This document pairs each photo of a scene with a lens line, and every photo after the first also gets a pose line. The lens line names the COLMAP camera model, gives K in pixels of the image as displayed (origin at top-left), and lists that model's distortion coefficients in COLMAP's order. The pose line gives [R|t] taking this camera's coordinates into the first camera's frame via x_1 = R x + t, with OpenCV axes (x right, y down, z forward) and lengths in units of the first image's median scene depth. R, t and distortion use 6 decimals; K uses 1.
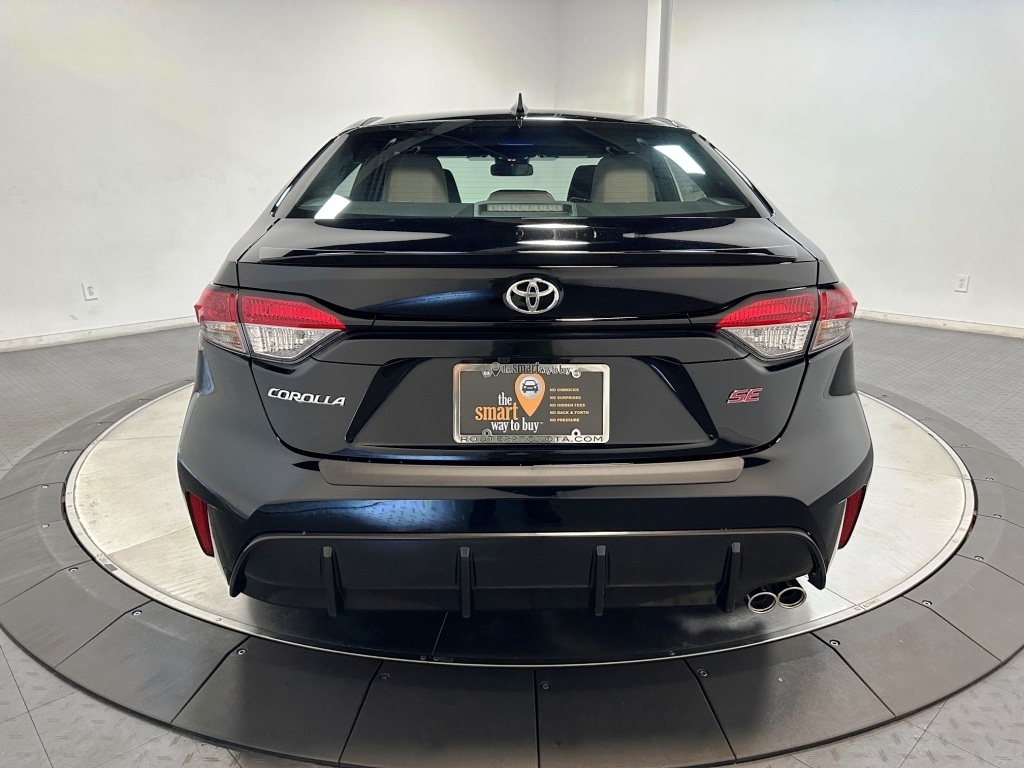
lens RADIAL K [[854.5, 0, 519.5], [0, 854.5, 382.1], [0, 0, 1]] dist [-0.028850, -0.015527]
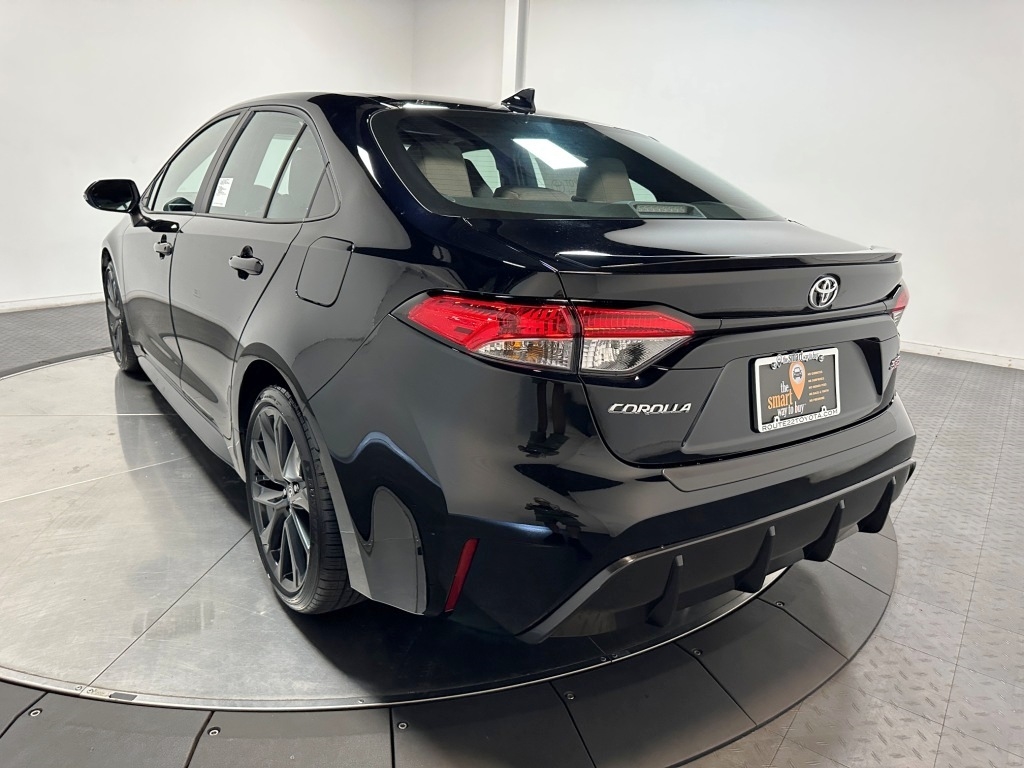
lens RADIAL K [[854.5, 0, 511.0], [0, 854.5, 383.4], [0, 0, 1]] dist [-0.028850, -0.015527]
pose [[0.827440, -0.110608, 0.550554, -0.910918], [0.095936, 0.993840, 0.055482, -0.079200], [-0.553299, 0.006910, 0.832954, 0.281711]]
